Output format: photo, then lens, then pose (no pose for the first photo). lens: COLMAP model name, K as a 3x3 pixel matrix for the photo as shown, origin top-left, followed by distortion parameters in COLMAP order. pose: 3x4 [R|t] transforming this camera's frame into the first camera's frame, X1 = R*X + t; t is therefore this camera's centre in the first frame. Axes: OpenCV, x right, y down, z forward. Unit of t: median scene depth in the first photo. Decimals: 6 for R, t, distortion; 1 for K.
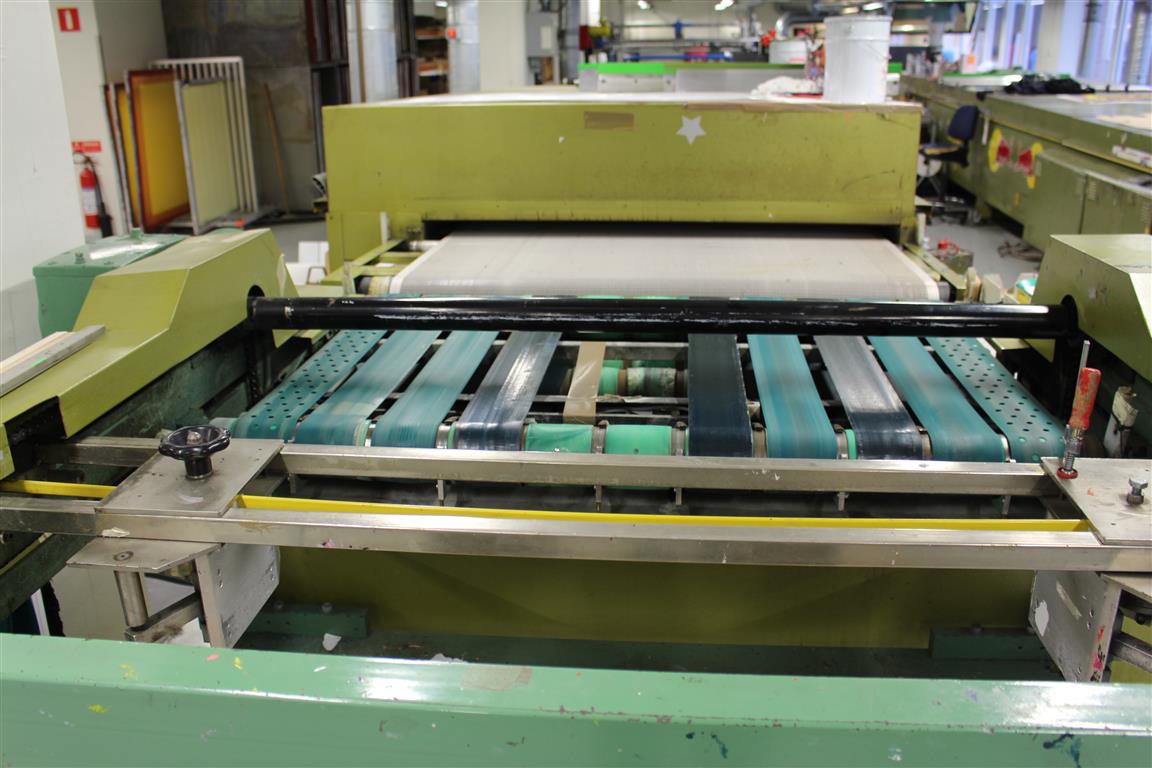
lens RADIAL K [[992.0, 0, 573.9], [0, 992.0, 385.2], [0, 0, 1]] dist [-0.130190, 0.092366]
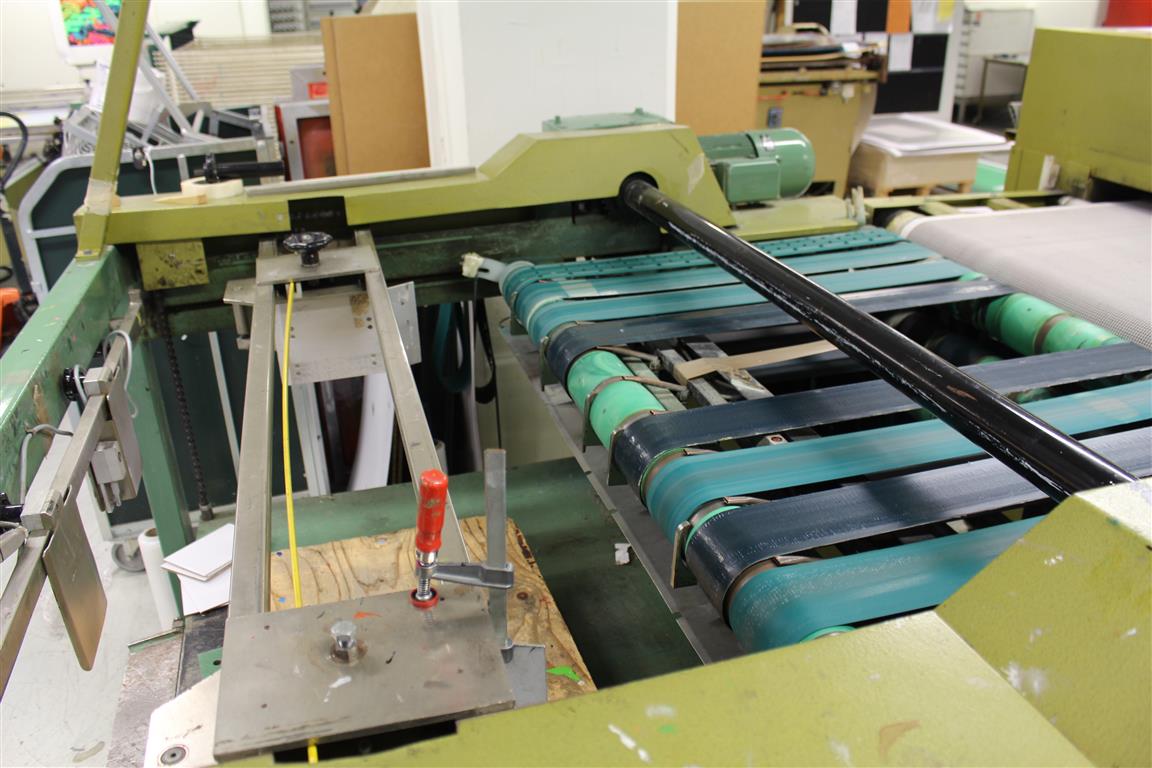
lens RADIAL K [[949.0, 0, 575.1], [0, 949.0, 382.9], [0, 0, 1]] dist [-0.157413, 0.125342]
pose [[0.390312, 0.388993, -0.834471, 0.697082], [-0.290262, 0.912129, 0.289428, -0.185440], [0.873730, 0.129248, 0.468924, 0.495237]]
